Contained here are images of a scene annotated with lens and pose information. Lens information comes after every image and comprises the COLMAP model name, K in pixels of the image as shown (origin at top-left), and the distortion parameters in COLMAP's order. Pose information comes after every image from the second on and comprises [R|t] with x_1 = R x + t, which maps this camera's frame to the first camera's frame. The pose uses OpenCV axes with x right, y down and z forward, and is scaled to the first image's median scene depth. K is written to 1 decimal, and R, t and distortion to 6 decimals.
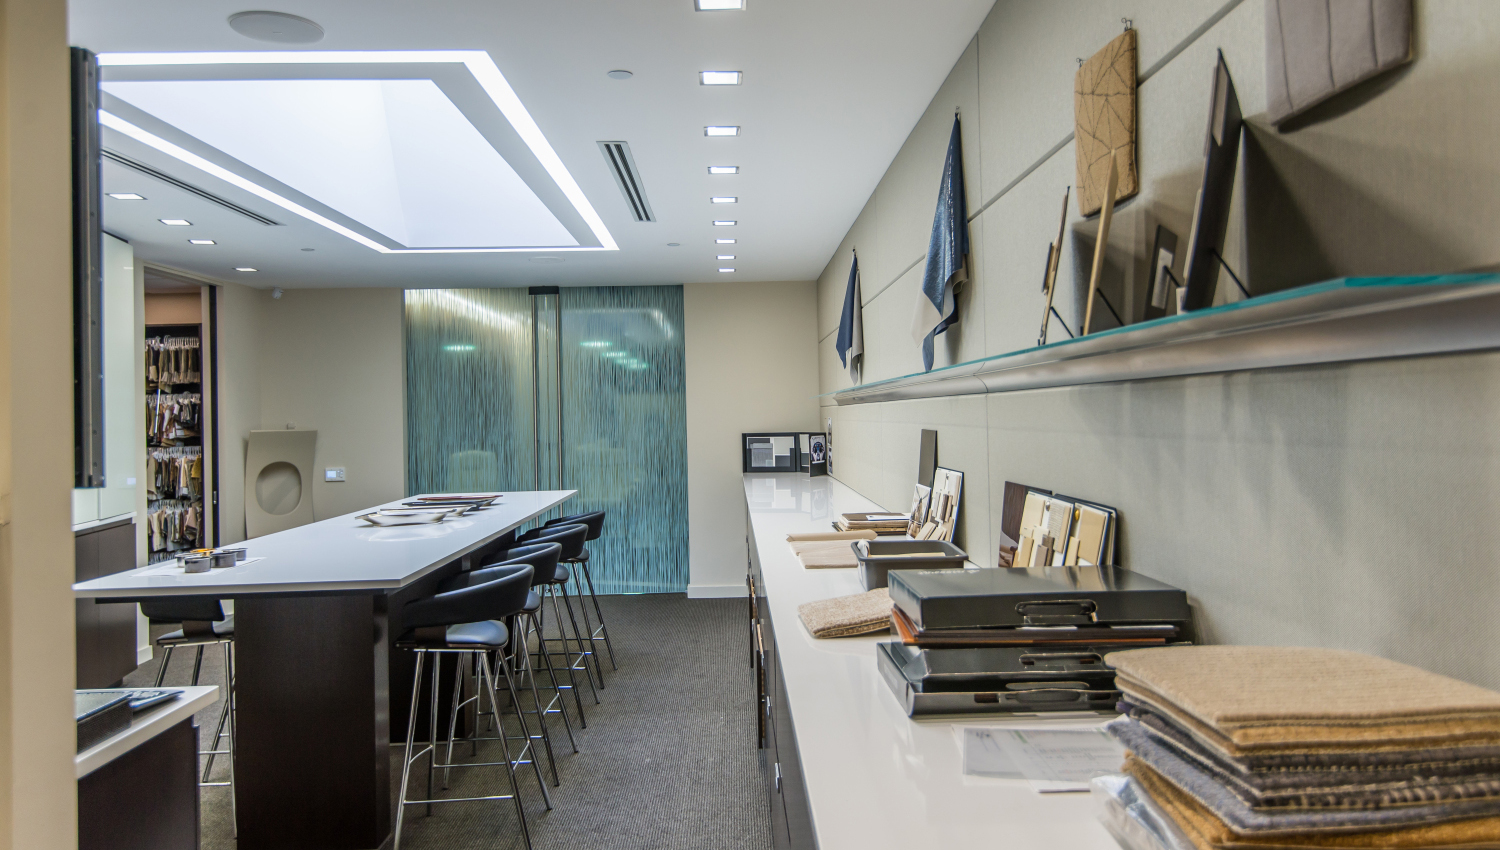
lens RADIAL K [[1181.5, 0, 750.0], [0, 1181.5, 425.0], [0, 0, 1]] dist [0.008133, 0.002194]
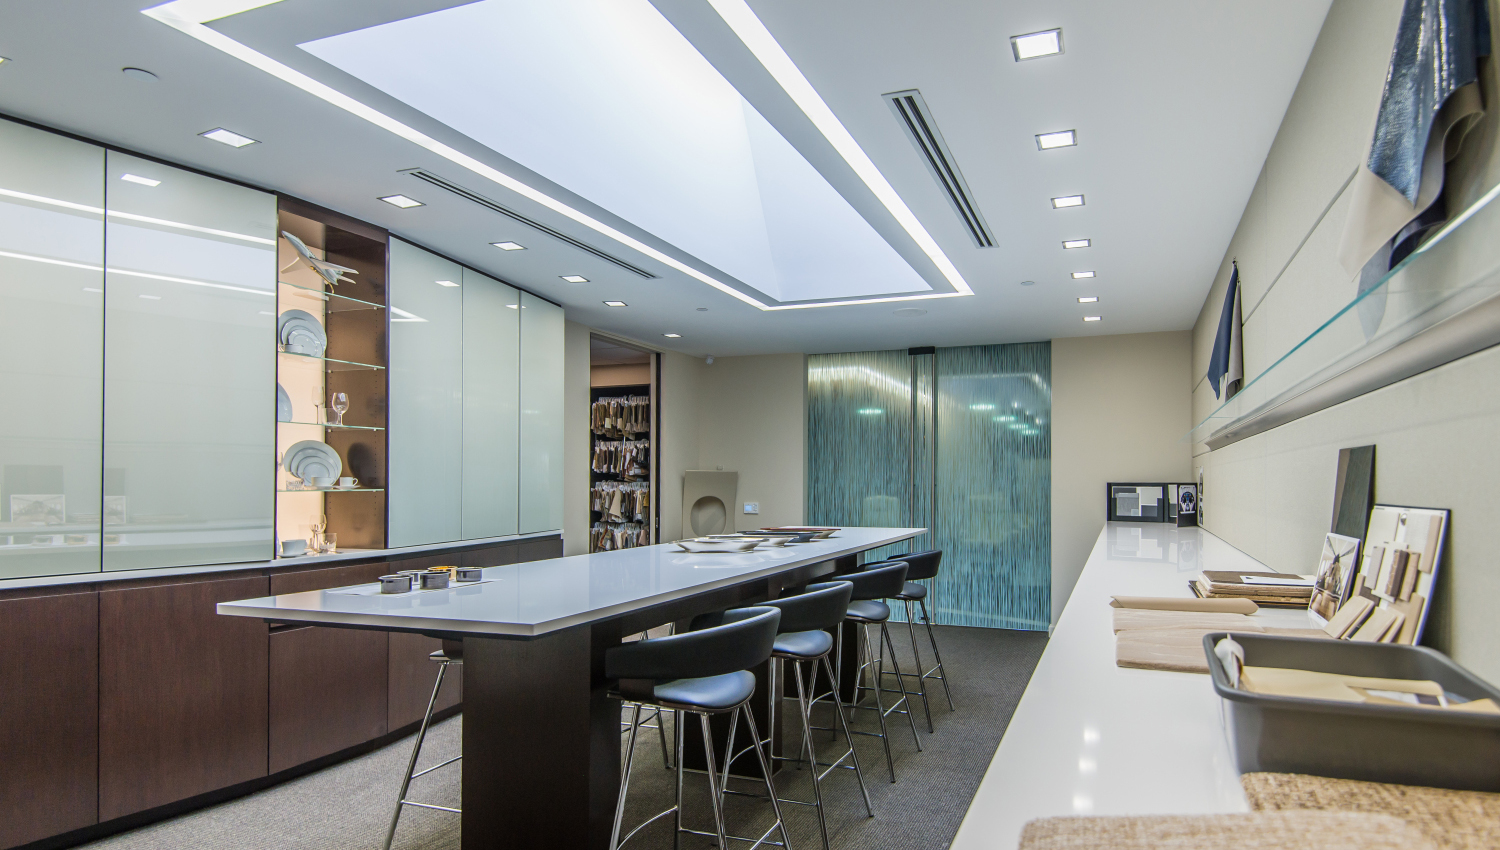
lens RADIAL K [[956.4, 0, 748.9], [0, 956.4, 472.7], [0, 0, 1]] dist [0.069291, -0.079739]
pose [[0.930165, 0.024772, -0.366305, 0.011486], [-0.026674, 0.999644, -0.000133, 0.007472], [0.366171, 0.009894, 0.930495, 0.114347]]
